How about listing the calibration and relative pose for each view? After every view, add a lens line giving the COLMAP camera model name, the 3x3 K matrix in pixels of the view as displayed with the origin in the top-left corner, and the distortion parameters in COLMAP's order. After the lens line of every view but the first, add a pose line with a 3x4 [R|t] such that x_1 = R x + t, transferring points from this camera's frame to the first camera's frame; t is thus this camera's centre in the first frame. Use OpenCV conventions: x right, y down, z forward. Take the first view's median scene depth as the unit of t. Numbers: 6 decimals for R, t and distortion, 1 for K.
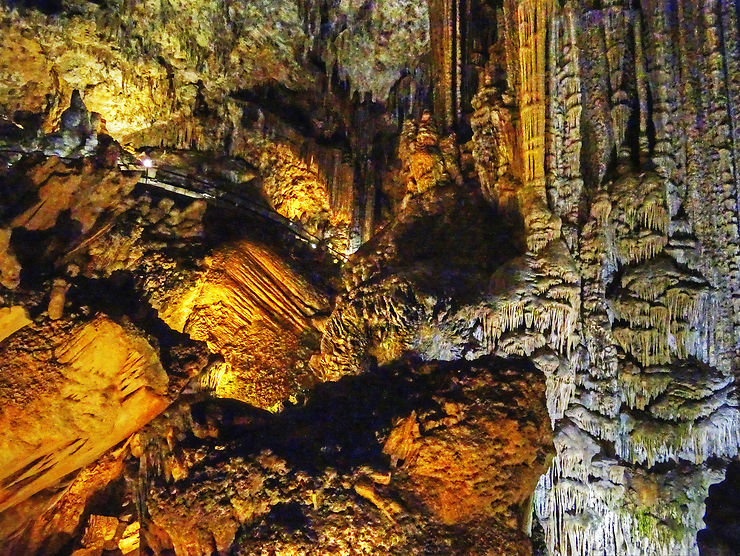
lens RADIAL K [[580.6, 0, 369.5], [0, 580.6, 281.8], [0, 0, 1]] dist [0.007635, -0.011455]
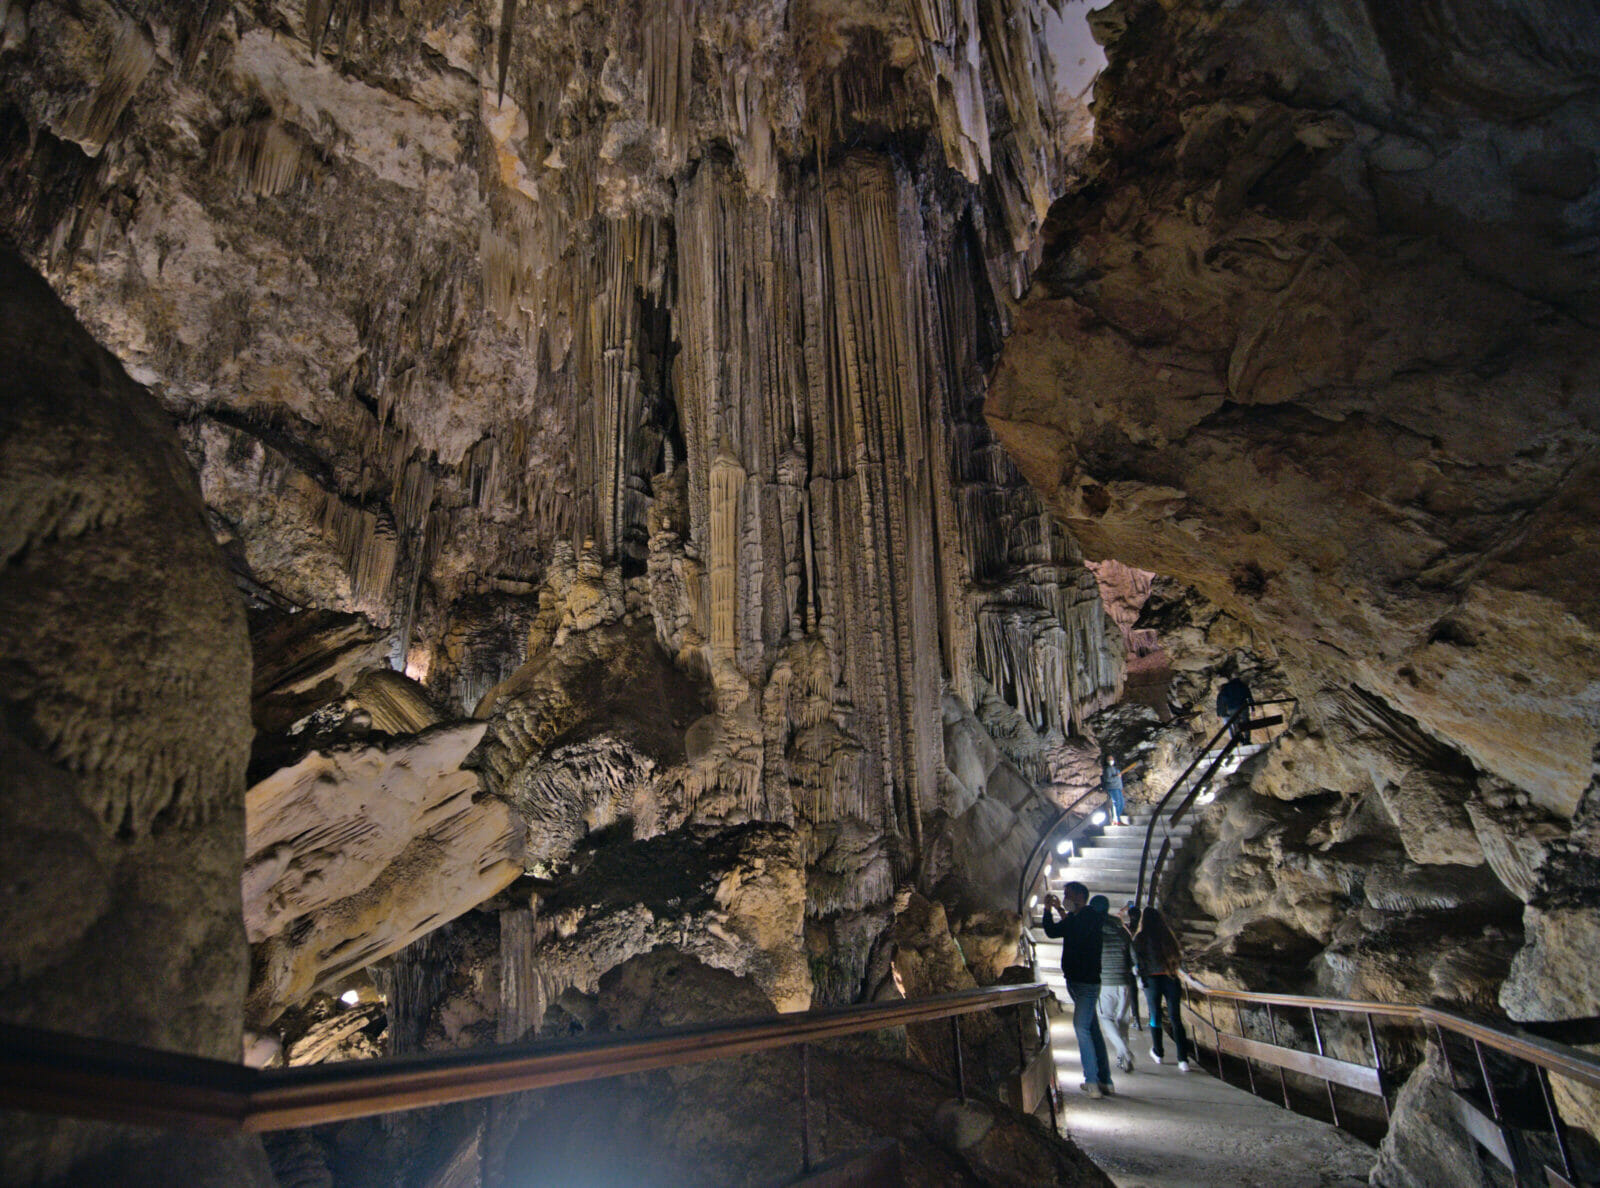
lens RADIAL K [[725.3, 0, 793.5], [0, 725.3, 591.2], [0, 0, 1]] dist [0.000155, 0.000415]
pose [[0.877448, 0.118415, 0.464826, -0.222969], [-0.039942, 0.983721, -0.175205, -0.038912], [-0.478006, 0.135167, 0.867894, -0.205512]]
